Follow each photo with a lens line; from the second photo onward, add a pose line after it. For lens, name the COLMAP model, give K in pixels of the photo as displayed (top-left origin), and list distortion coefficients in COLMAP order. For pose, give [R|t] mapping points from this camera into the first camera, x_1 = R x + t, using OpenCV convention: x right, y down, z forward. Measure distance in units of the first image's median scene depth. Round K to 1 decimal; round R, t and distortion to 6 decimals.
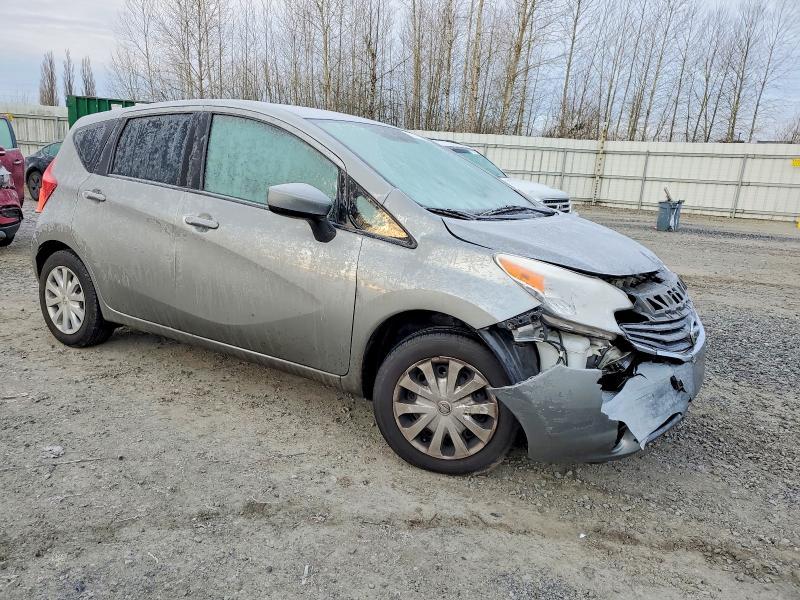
lens RADIAL K [[612.5, 0, 395.5], [0, 612.5, 301.0], [0, 0, 1]] dist [0.029583, -0.001635]
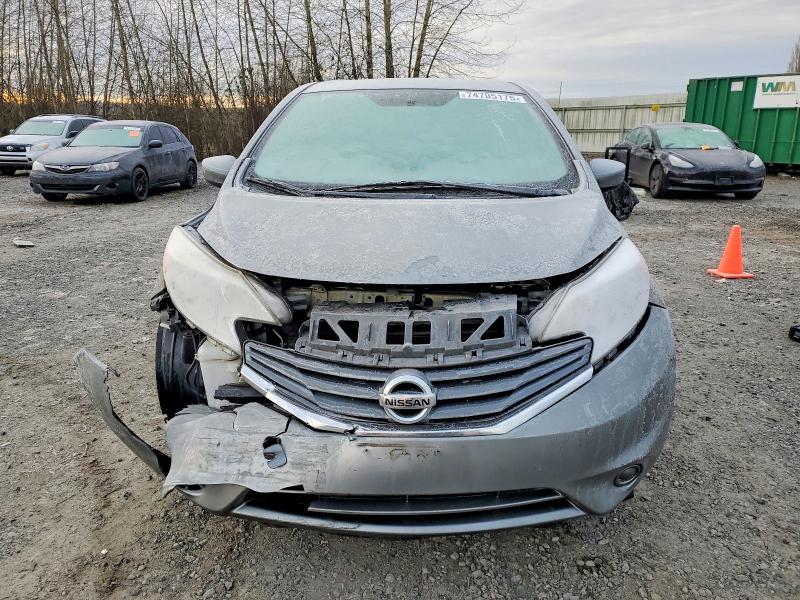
lens RADIAL K [[612.5, 0, 395.5], [0, 612.5, 301.0], [0, 0, 1]] dist [0.029583, -0.001635]
pose [[0.522295, 0.169323, -0.835786, 0.997778], [-0.151299, 0.982940, 0.104586, -0.104276], [0.839236, 0.071829, 0.539003, 0.710316]]
